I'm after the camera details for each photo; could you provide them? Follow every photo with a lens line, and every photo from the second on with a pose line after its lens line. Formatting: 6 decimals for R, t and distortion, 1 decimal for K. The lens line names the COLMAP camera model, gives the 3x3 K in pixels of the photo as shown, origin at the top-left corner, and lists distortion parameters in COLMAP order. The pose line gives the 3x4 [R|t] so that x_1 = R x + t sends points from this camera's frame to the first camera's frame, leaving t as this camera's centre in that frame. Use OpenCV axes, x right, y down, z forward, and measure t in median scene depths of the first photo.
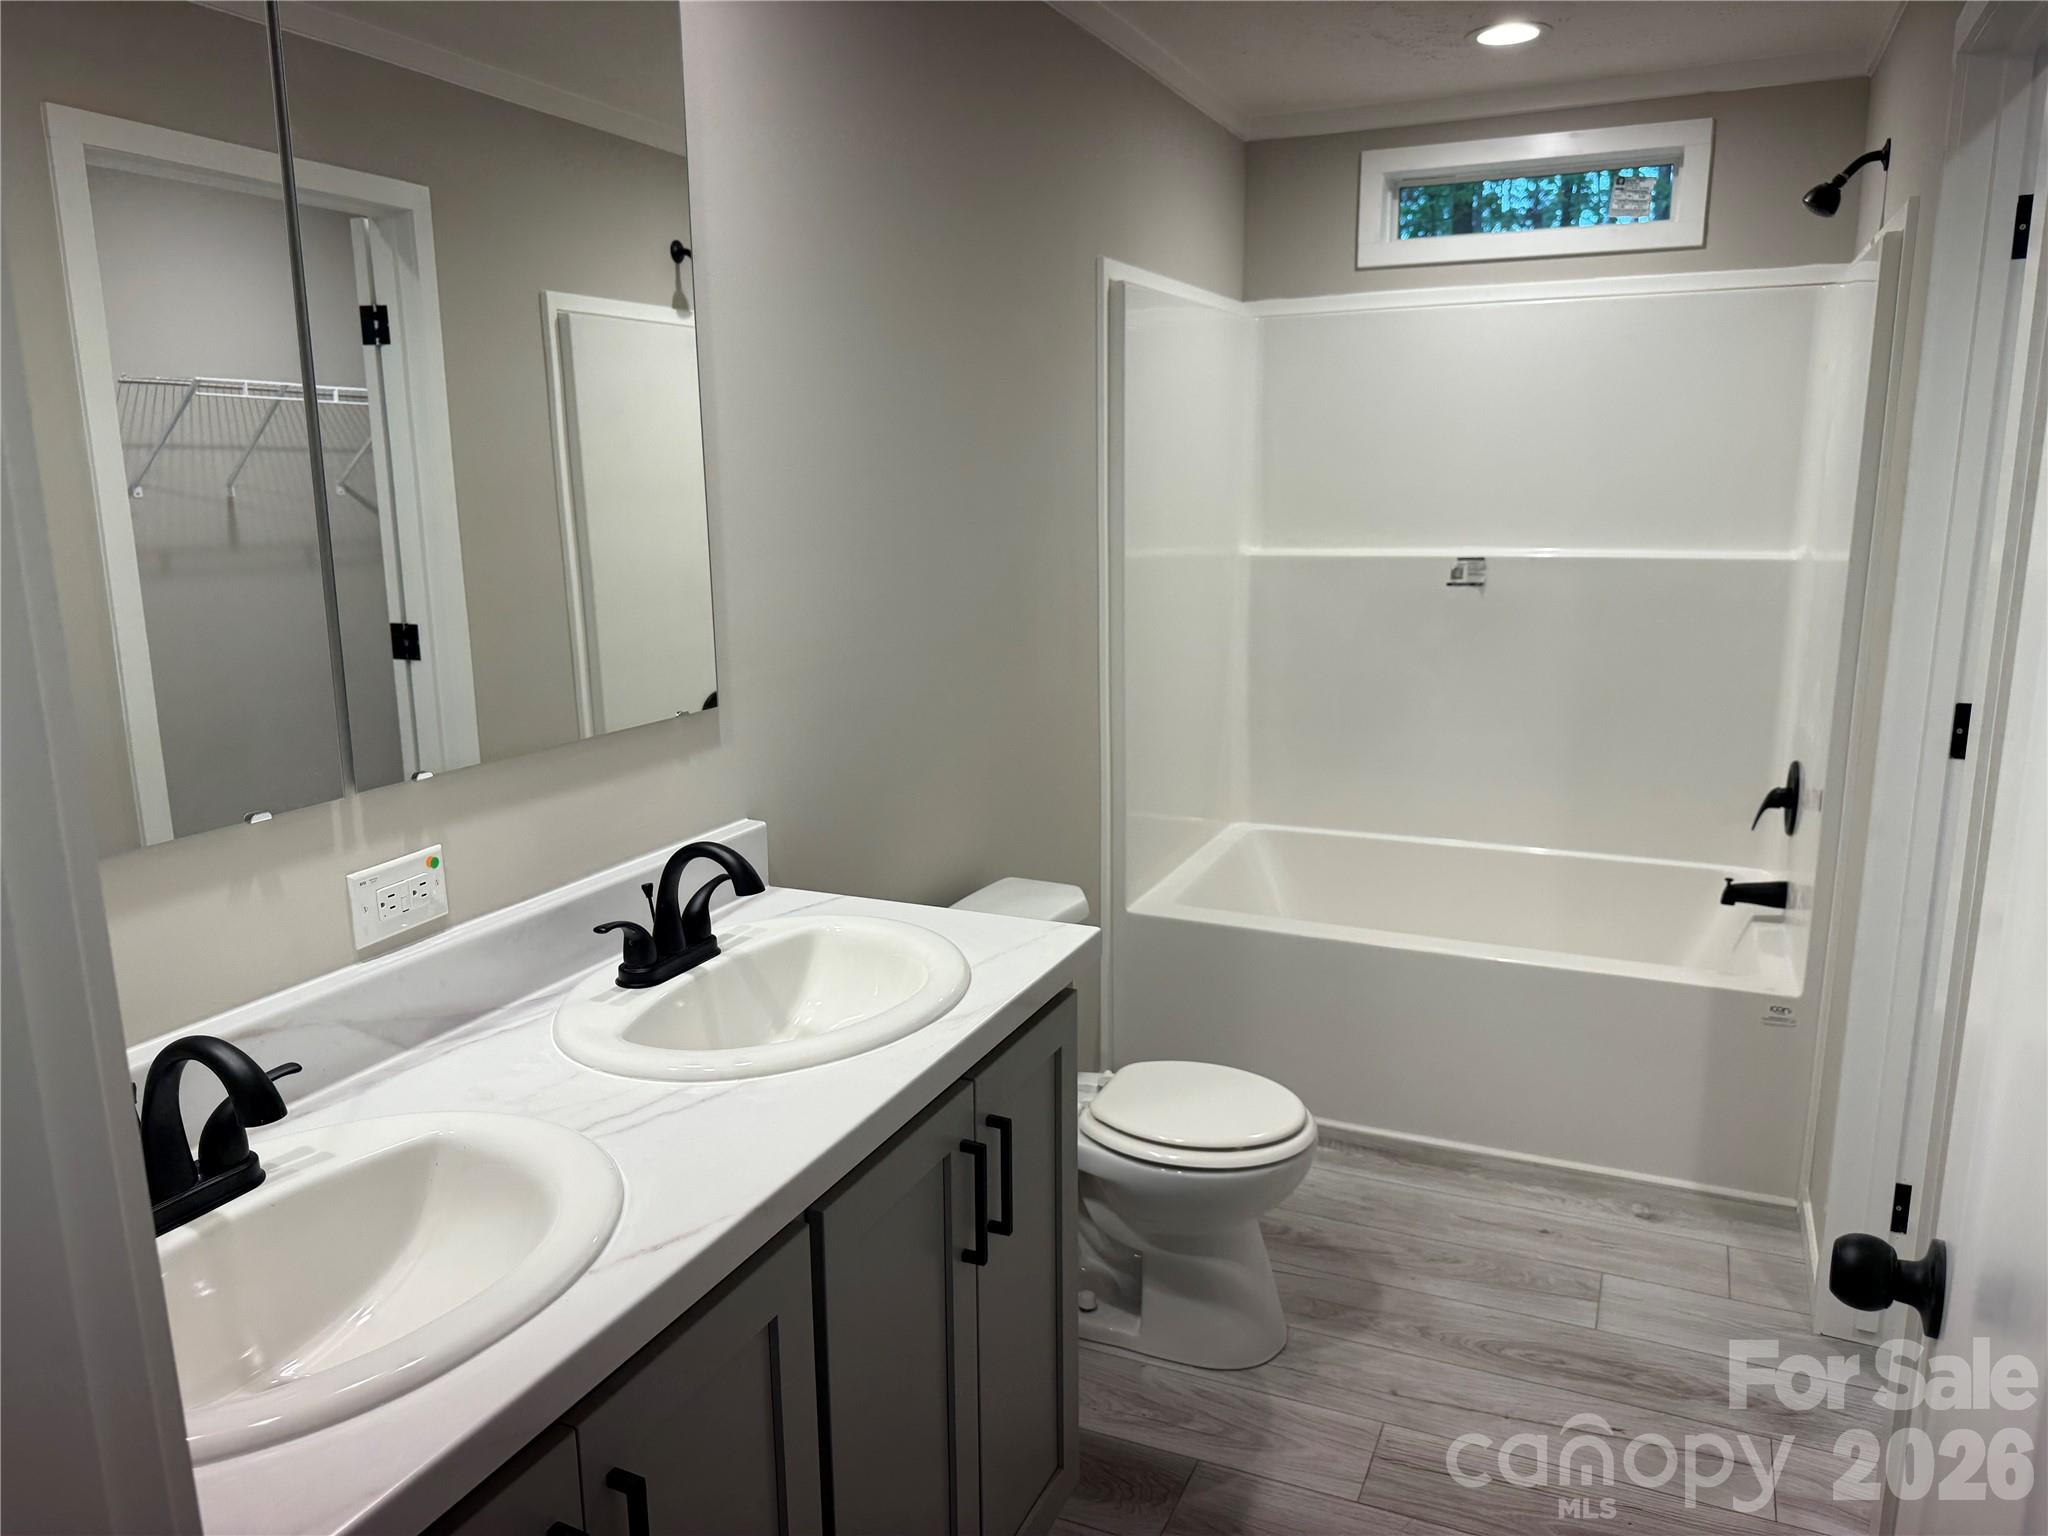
lens RADIAL K [[1444.3, 0, 1024.0], [0, 1444.3, 768.0], [0, 0, 1]] dist [0.106131, -0.169548]
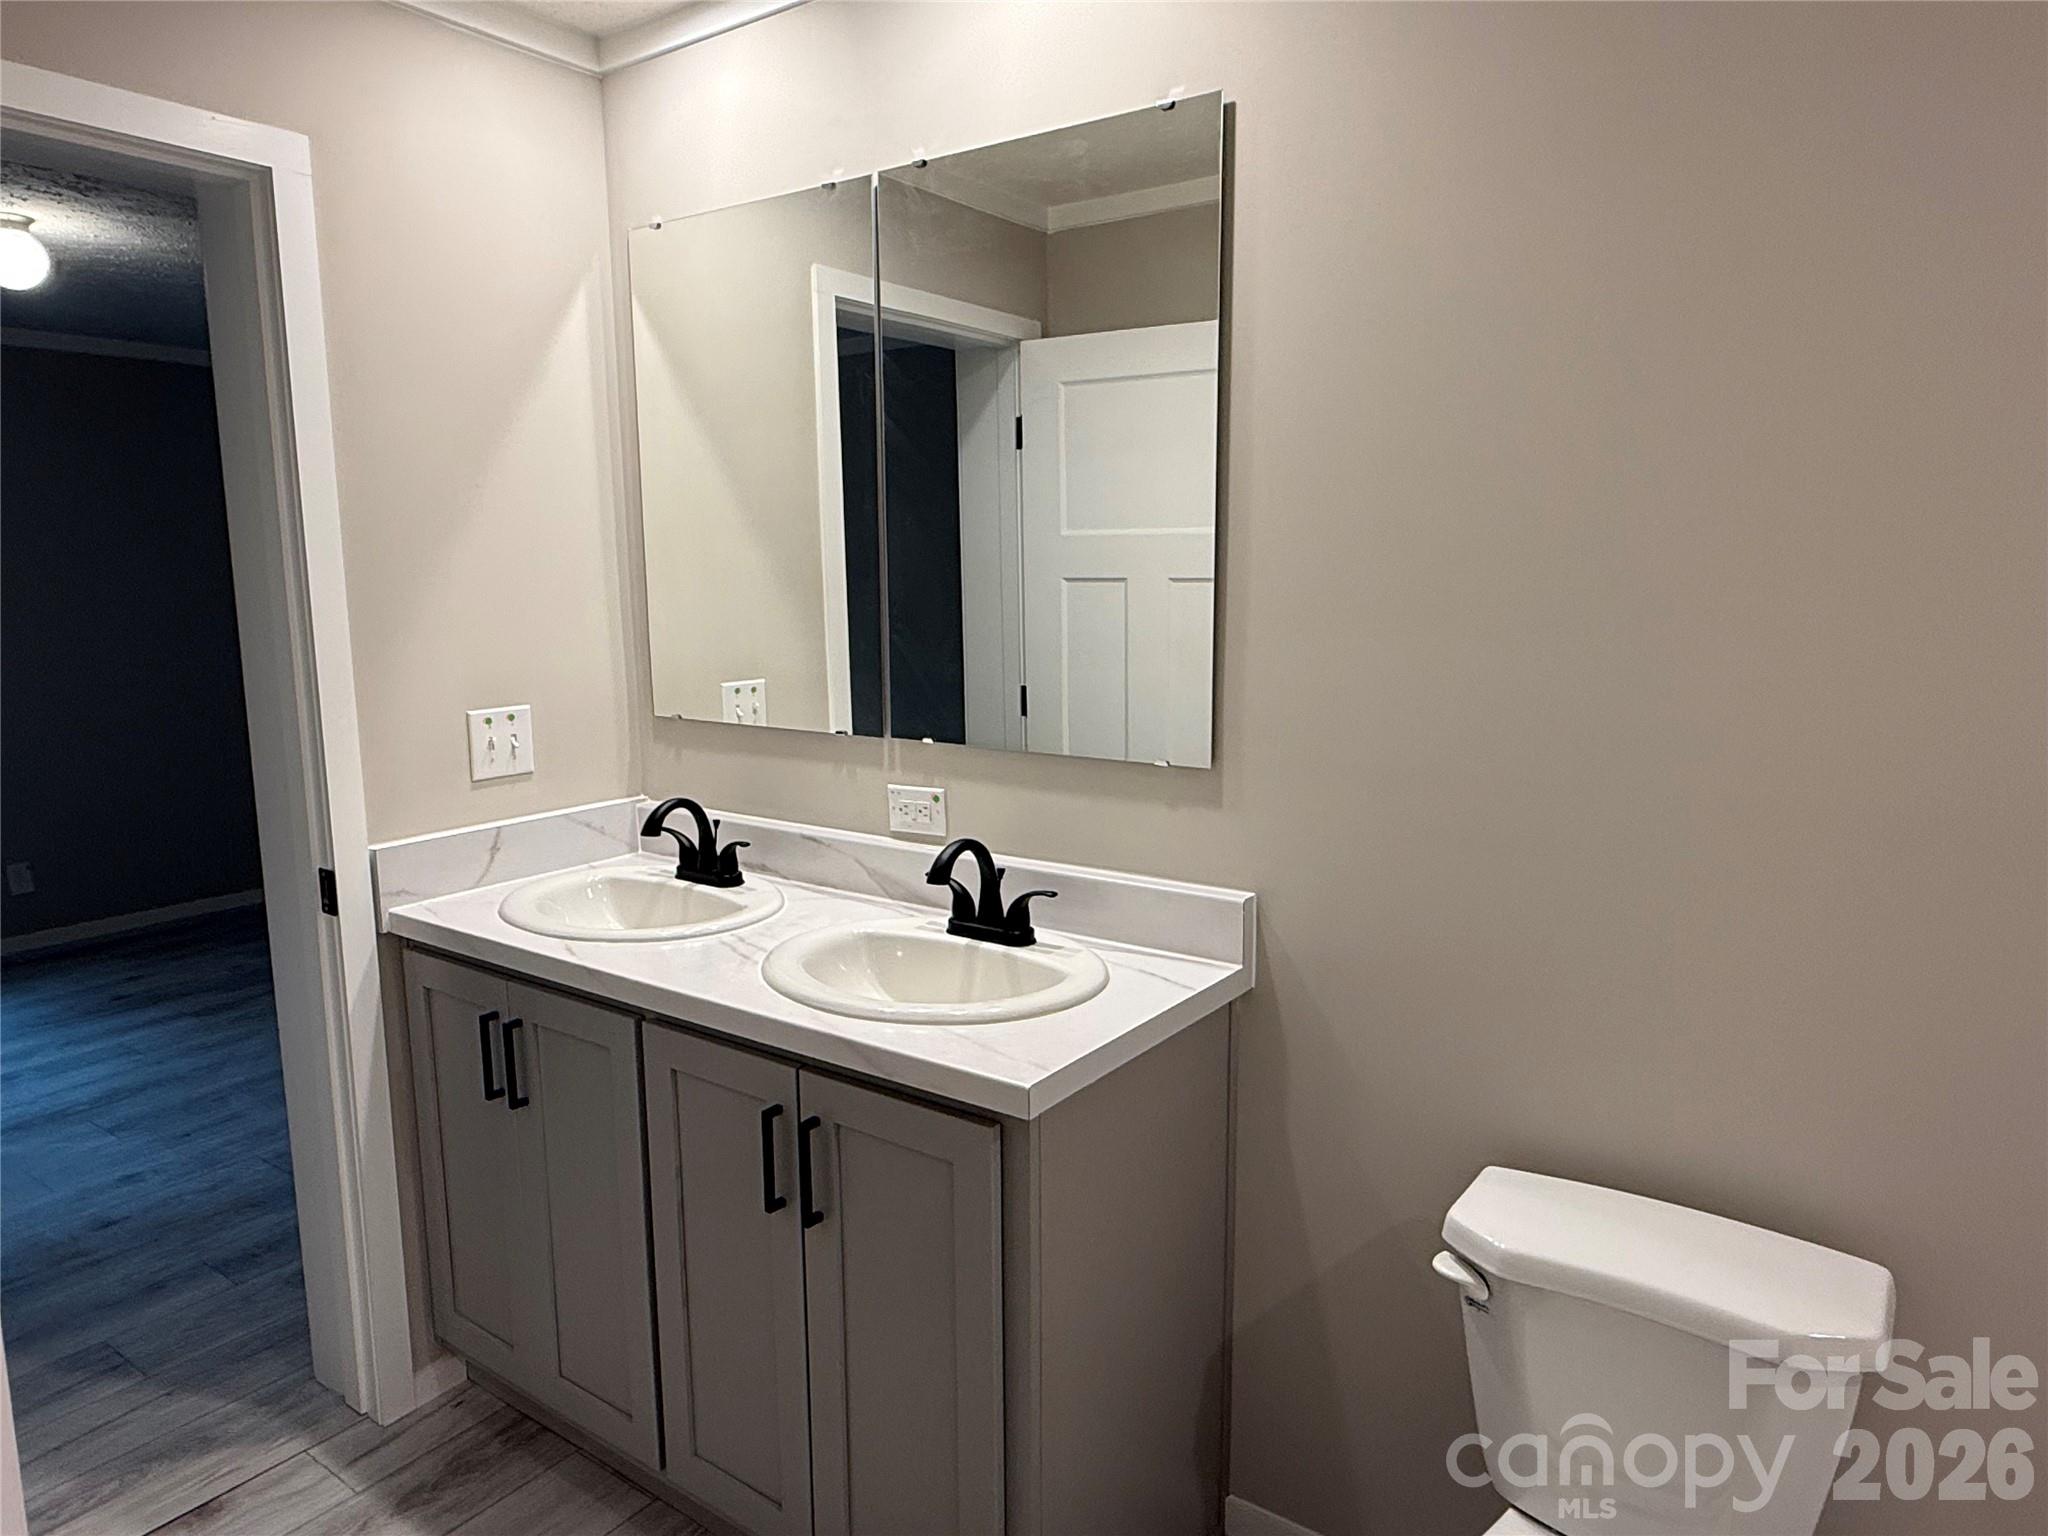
lens RADIAL K [[1311.0, 0, 1023.9], [0, 1311.0, 766.7], [0, 0, 1]] dist [0.002067, 0.000448]
pose [[-0.197093, 0.162371, -0.966845, 0.935111], [-0.189385, 0.961309, 0.200048, -0.269078], [0.961919, 0.222534, -0.158717, 1.334002]]
